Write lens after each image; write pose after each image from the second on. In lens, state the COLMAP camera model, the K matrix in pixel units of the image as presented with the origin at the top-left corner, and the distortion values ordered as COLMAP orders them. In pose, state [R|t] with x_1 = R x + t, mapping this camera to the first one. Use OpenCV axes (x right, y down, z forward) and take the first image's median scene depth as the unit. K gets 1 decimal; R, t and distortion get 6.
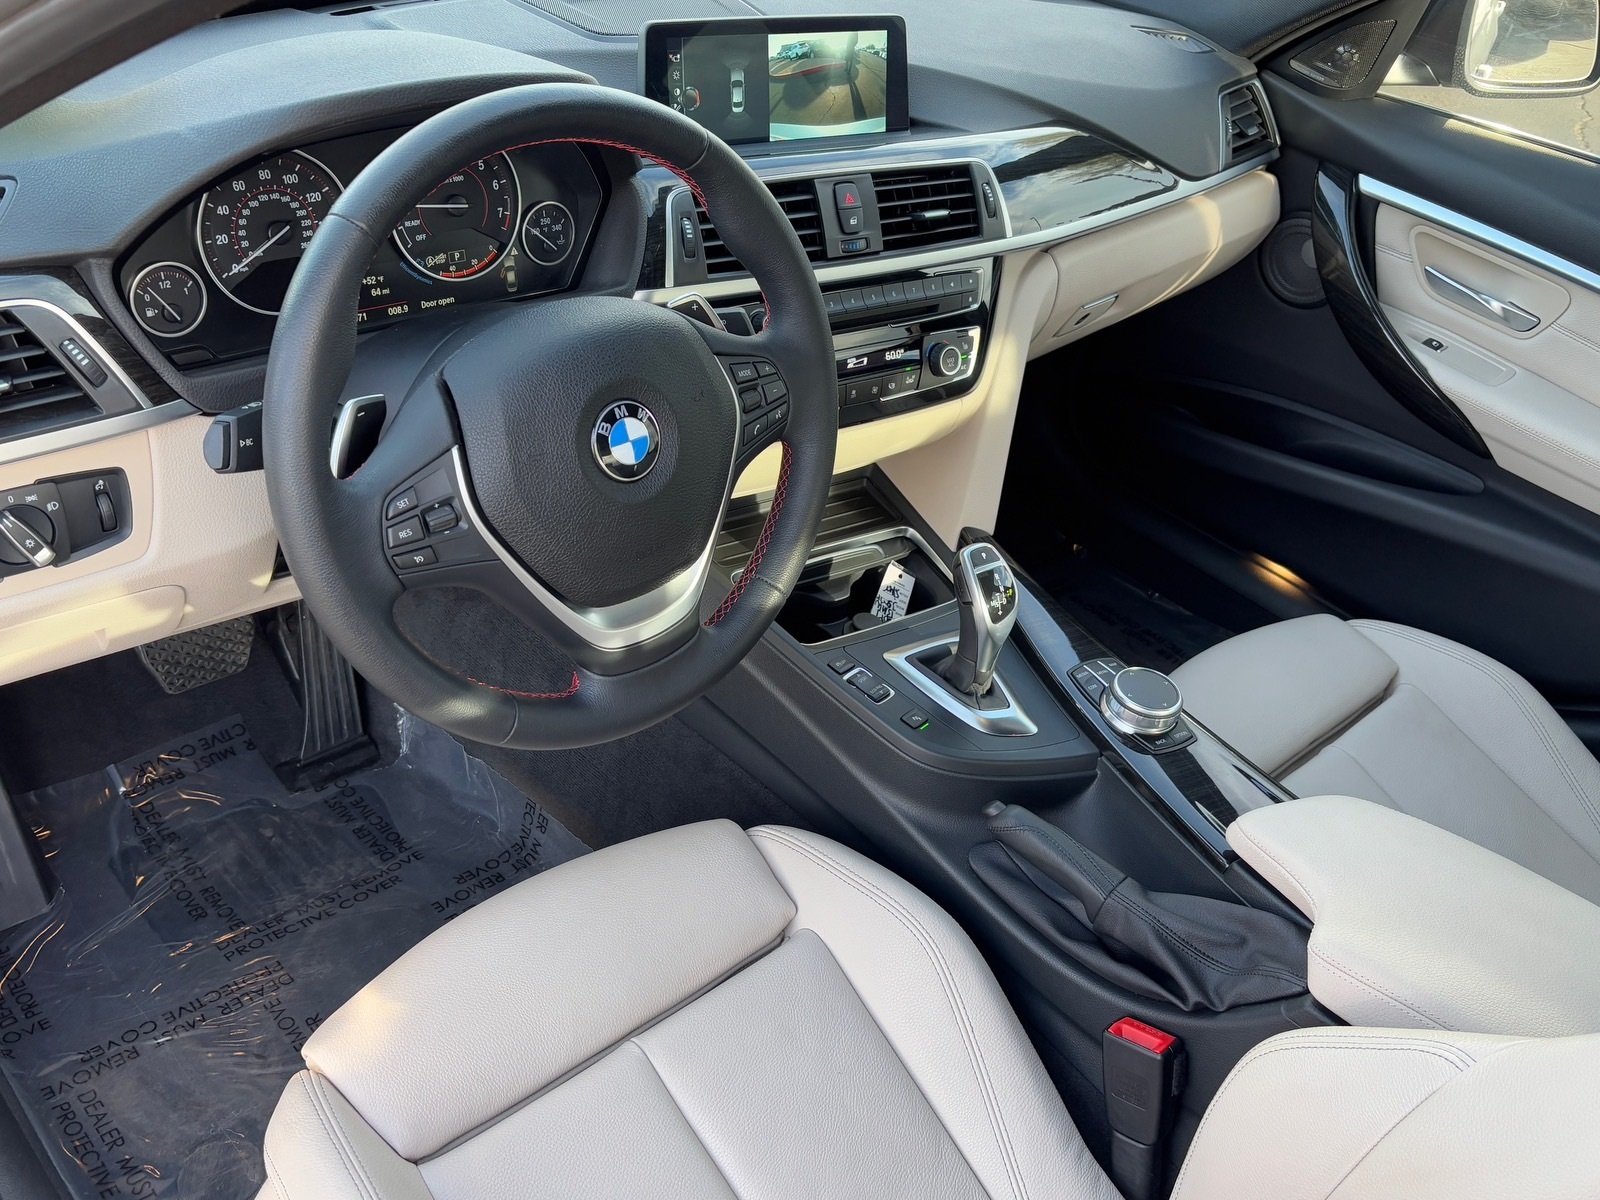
lens RADIAL K [[1473.6, 0, 800.0], [0, 1473.6, 600.0], [0, 0, 1]] dist [0.067211, -0.164282]
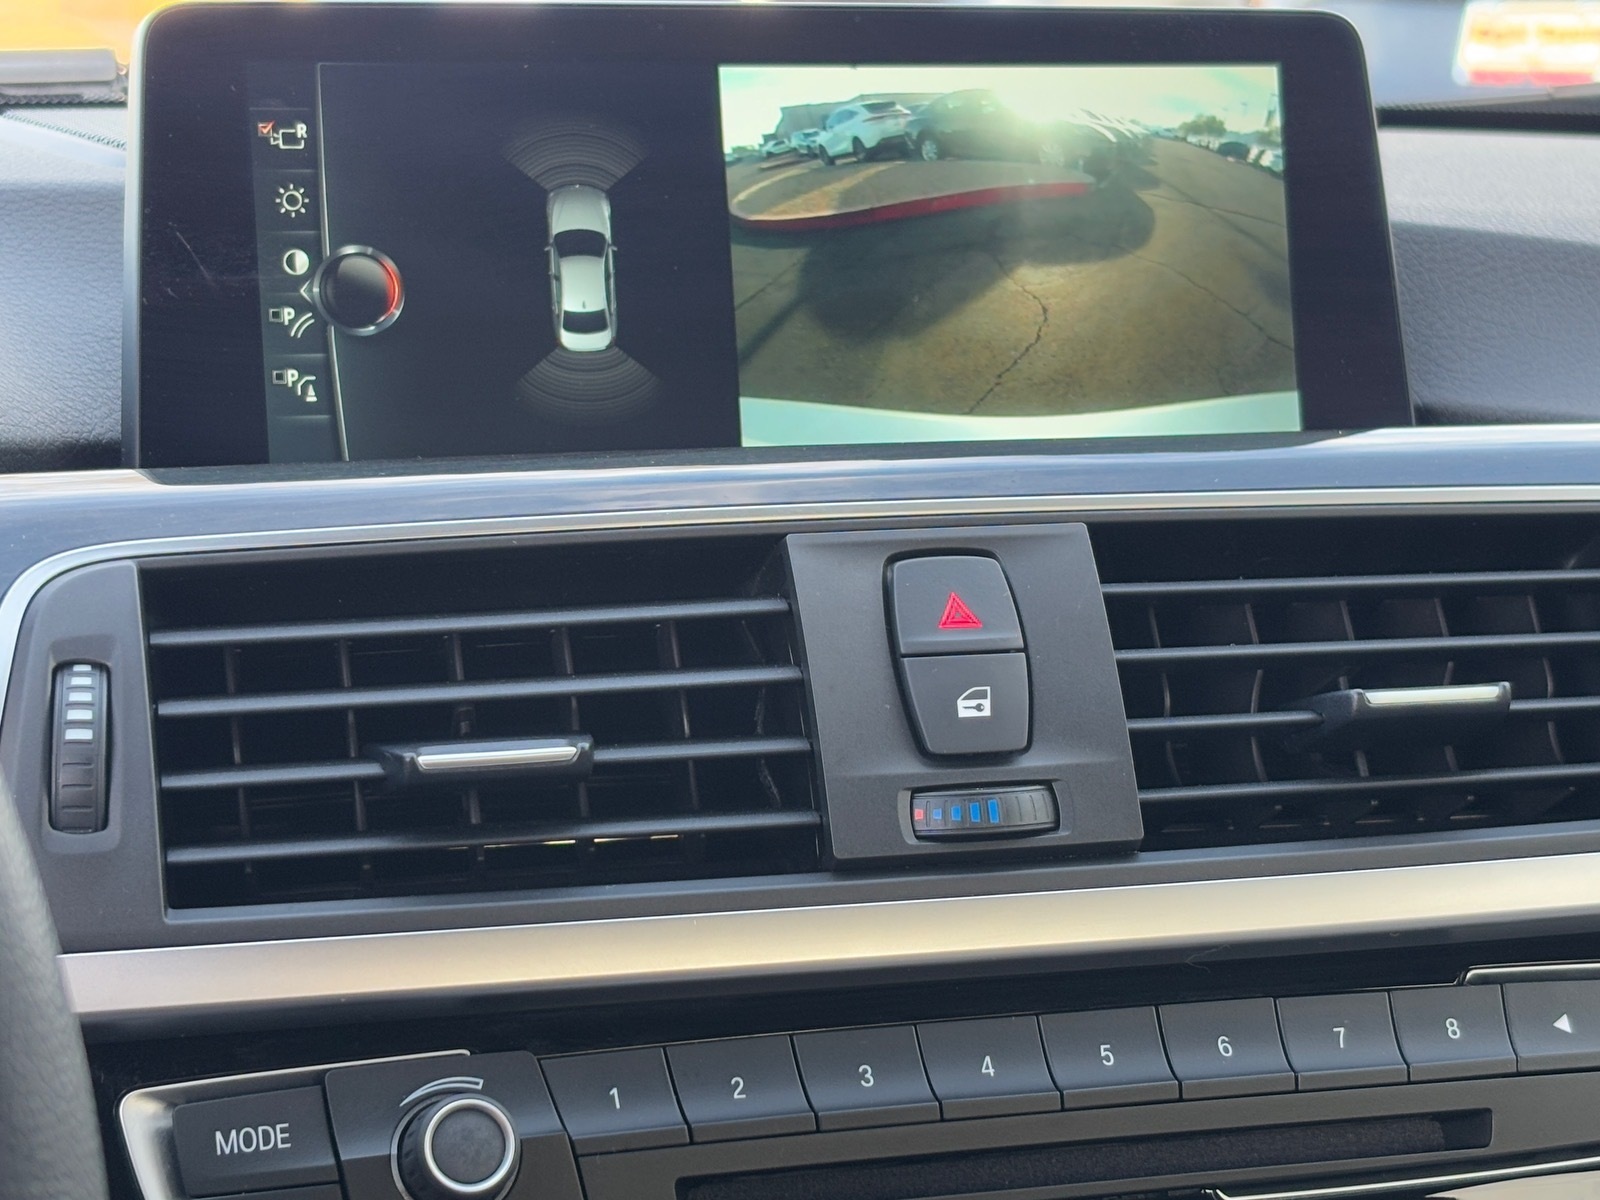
lens RADIAL K [[3158.6, 0, 773.7], [0, 3158.6, 641.3], [0, 0, 1]] dist [0.179052, -0.337961]
pose [[0.930544, -0.069780, -0.359469, 0.179607], [-0.092084, 0.905535, -0.414158, -0.069684], [0.354412, 0.418493, 0.836215, 0.603229]]
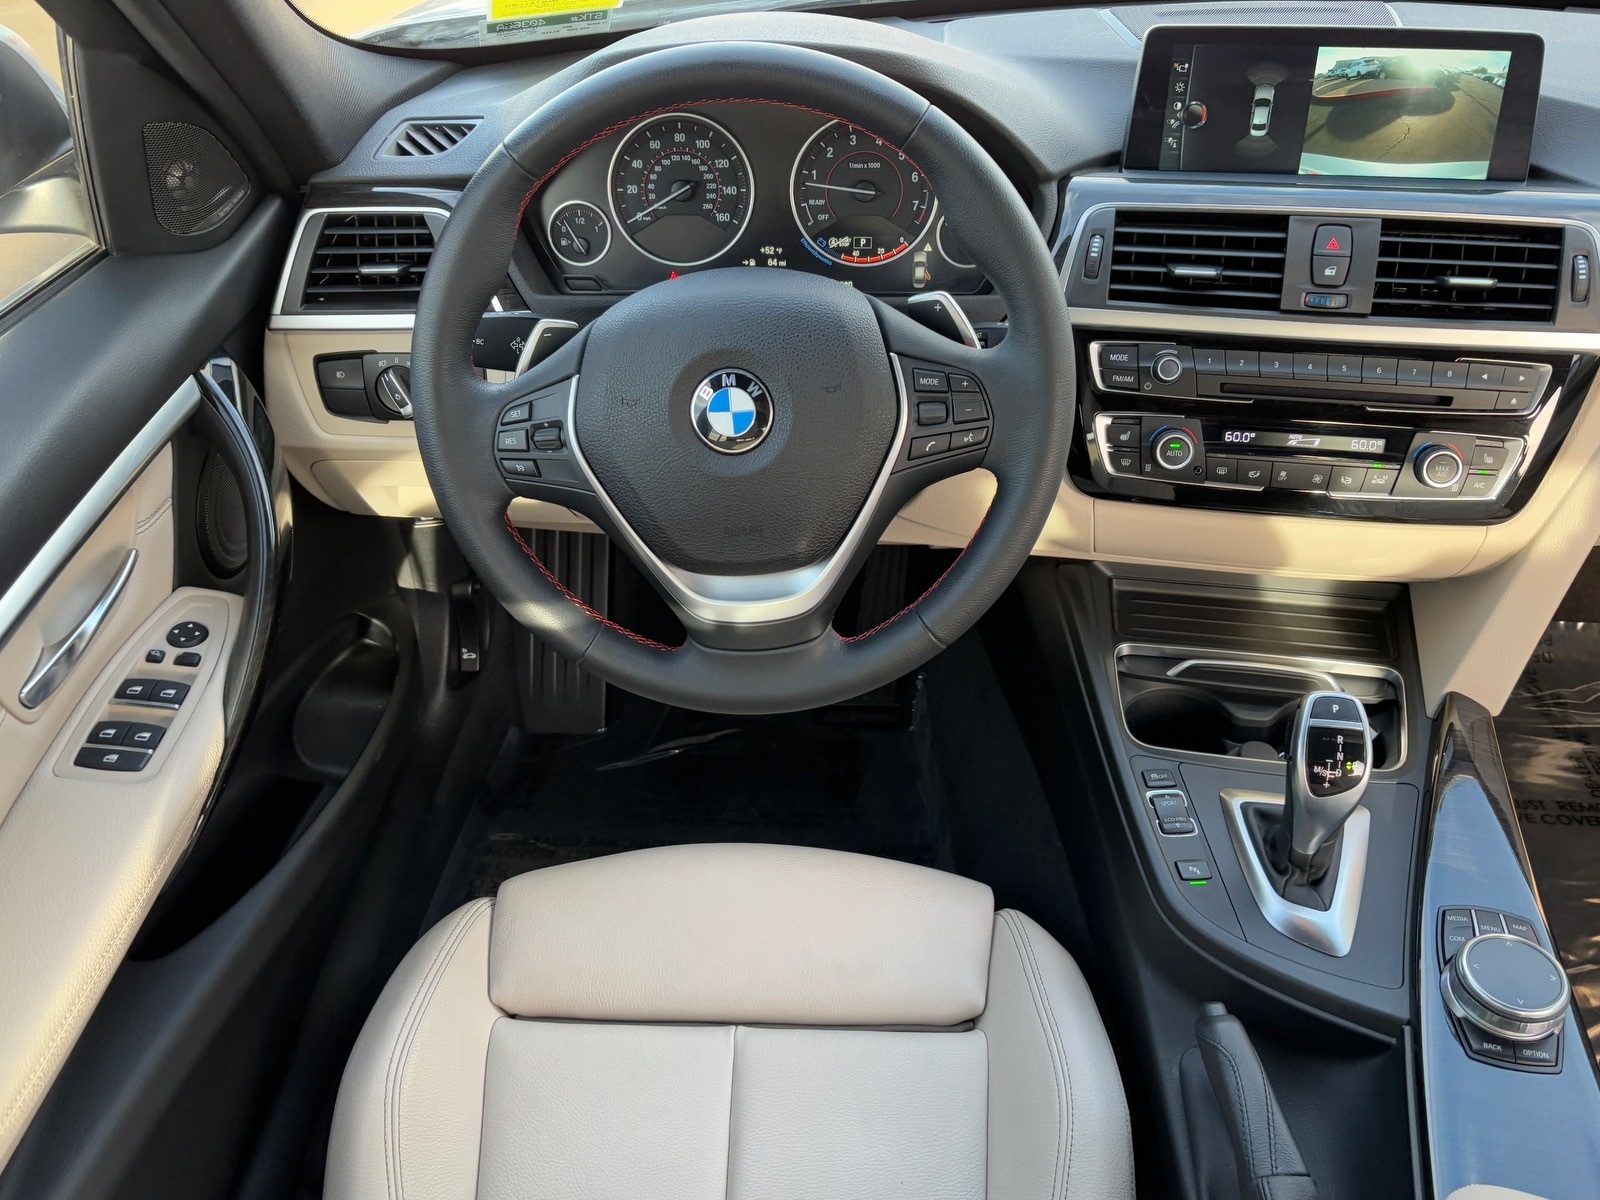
lens RADIAL K [[1344.8, 0, 804.1], [0, 1344.8, 597.8], [0, 0, 1]] dist [0.038692, -0.016001]
pose [[0.693978, 0.287638, -0.660045, 0.385688], [-0.311786, 0.946378, 0.084602, -0.058928], [0.648987, 0.147081, 0.746447, 0.282246]]
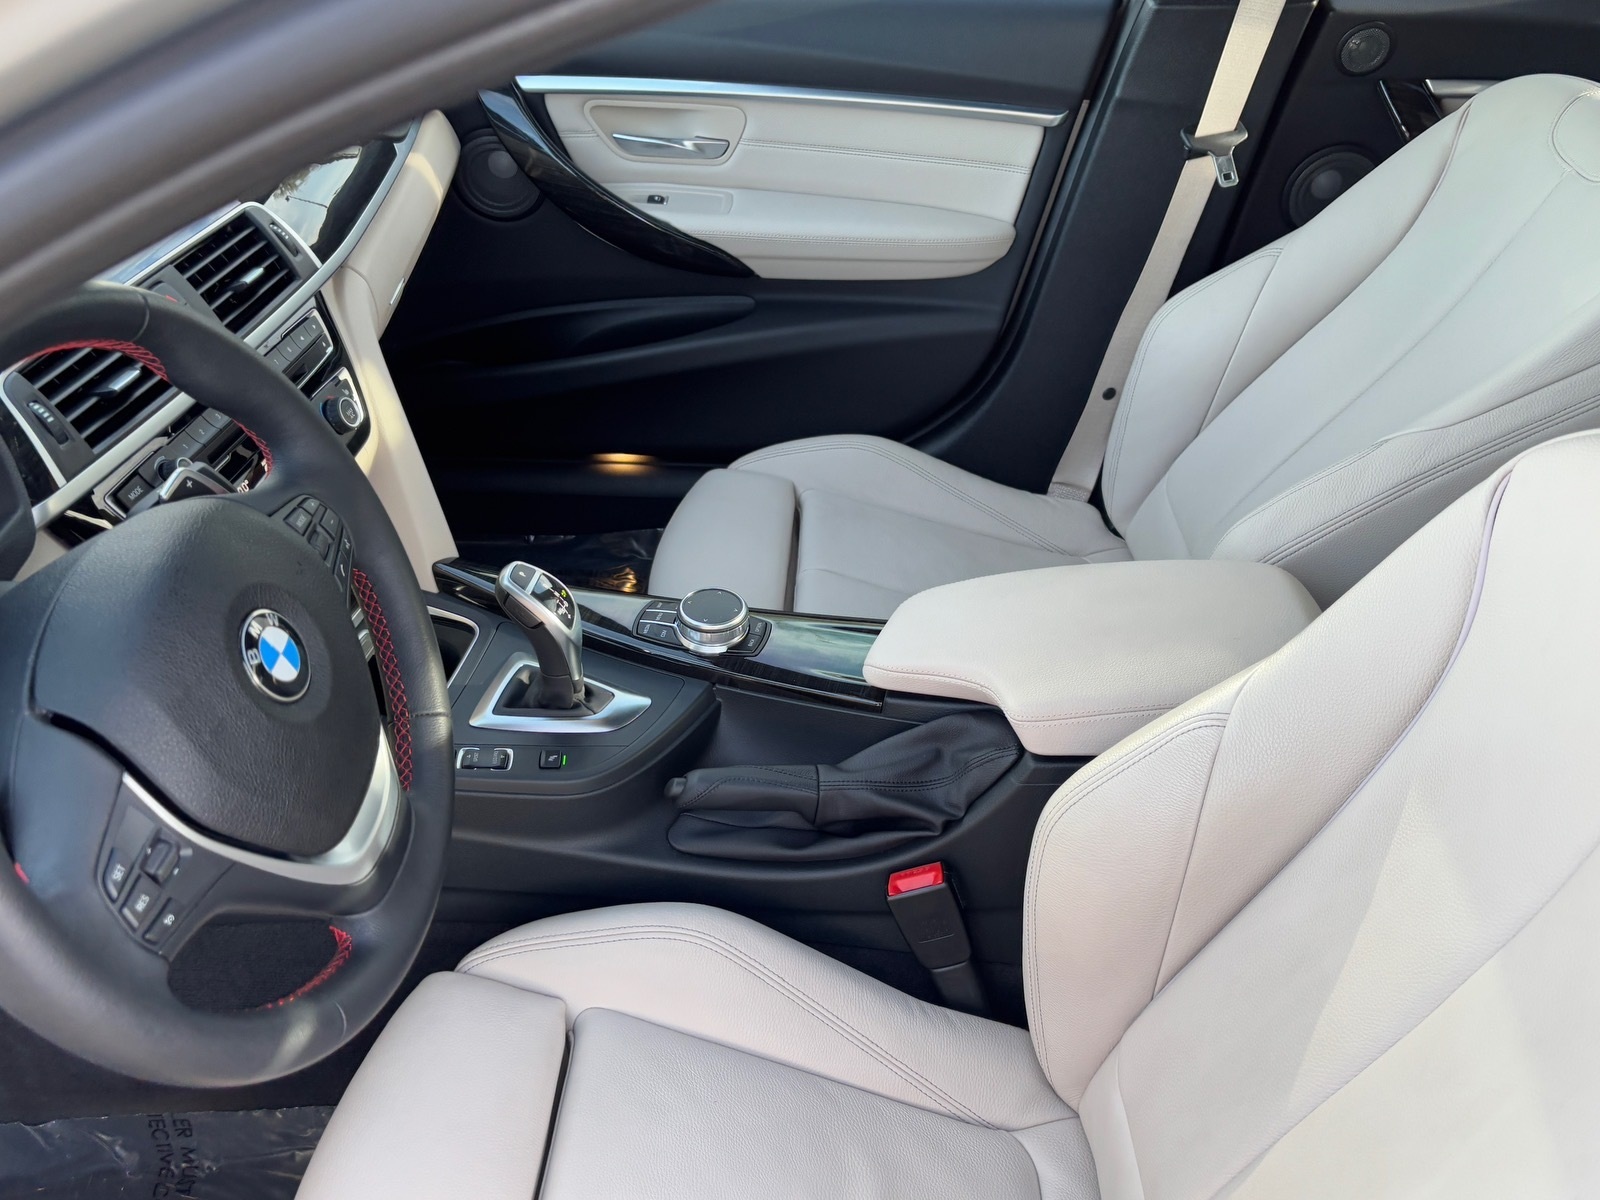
lens RADIAL K [[1473.6, 0, 800.0], [0, 1473.6, 600.0], [0, 0, 1]] dist [0.067211, -0.164282]
pose [[0.711690, -0.515116, 0.477653, -0.210468], [0.491006, 0.851027, 0.186190, -0.105164], [-0.502405, 0.102020, 0.858593, 0.097645]]
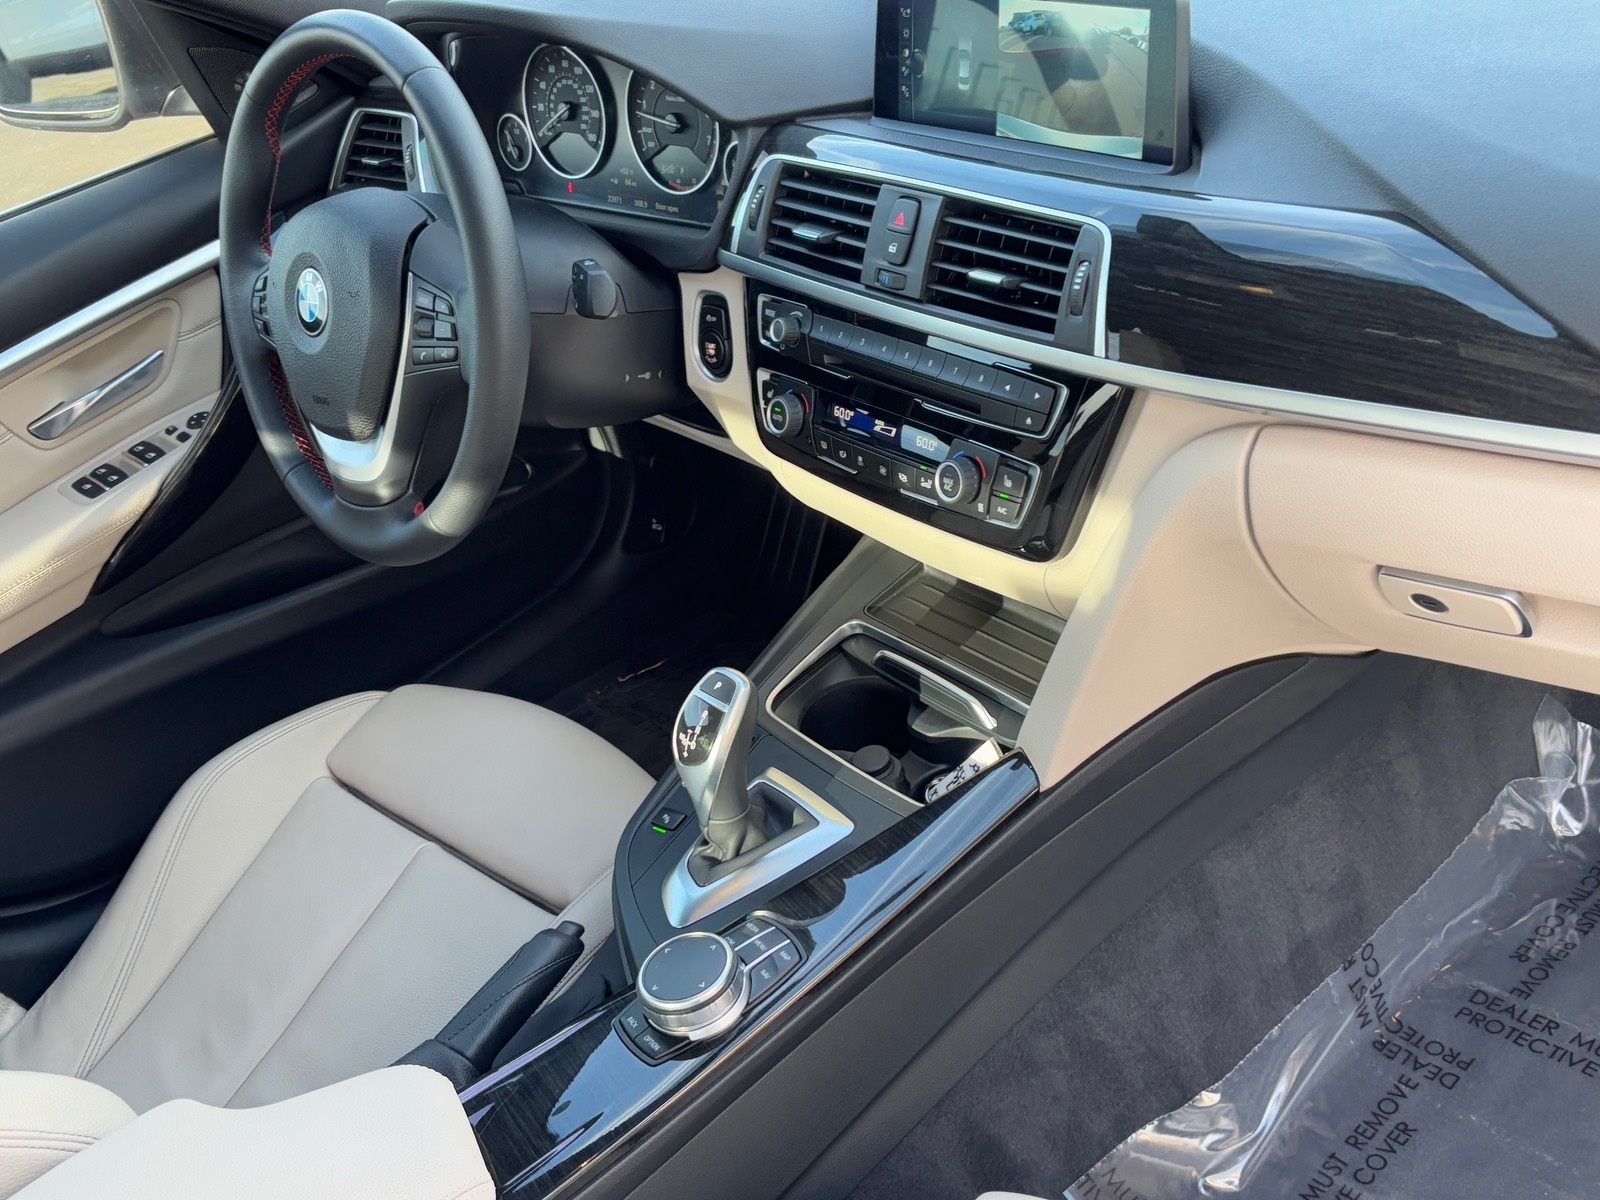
lens RADIAL K [[1747.1, 0, 800.0], [0, 1747.1, 600.0], [0, 0, 1]] dist [0.079706, -0.263172]
pose [[0.010229, 0.406397, -0.913639, 0.939889], [-0.374963, 0.848576, 0.373258, -0.425745], [0.926983, 0.338763, 0.161064, 0.884672]]
